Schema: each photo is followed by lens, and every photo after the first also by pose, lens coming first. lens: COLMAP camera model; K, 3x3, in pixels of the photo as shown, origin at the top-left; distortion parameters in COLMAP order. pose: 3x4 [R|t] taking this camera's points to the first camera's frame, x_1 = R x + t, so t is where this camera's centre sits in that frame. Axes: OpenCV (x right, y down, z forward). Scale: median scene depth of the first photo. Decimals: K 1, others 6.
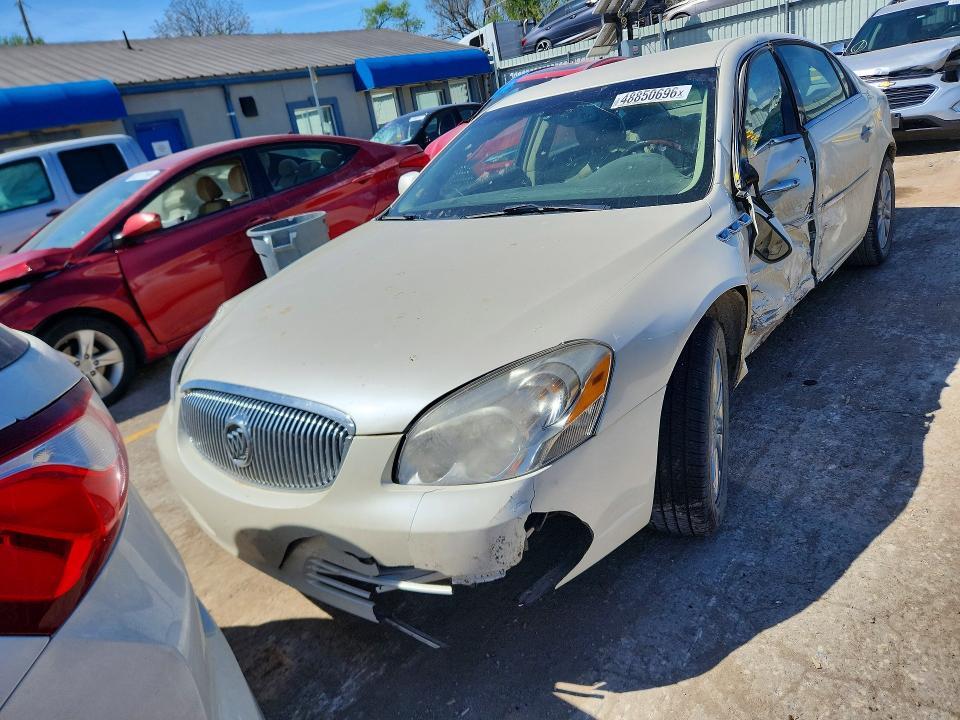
lens RADIAL K [[738.0, 0, 480.0], [0, 738.0, 360.0], [0, 0, 1]] dist [0.020474, -0.004778]
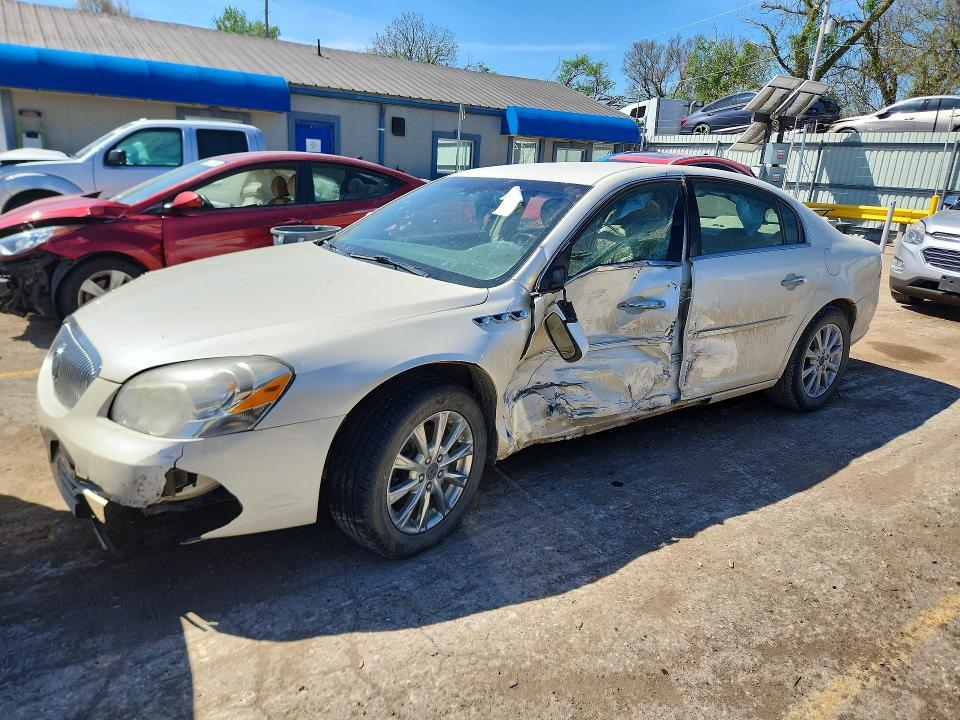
lens RADIAL K [[740.4, 0, 466.7], [0, 740.4, 360.0], [0, 0, 1]] dist [0.082618, -0.100551]
pose [[0.934547, 0.281616, -0.217519, 0.291958], [-0.292901, 0.955916, -0.020819, -0.037848], [0.202067, 0.083168, 0.975834, -0.083026]]
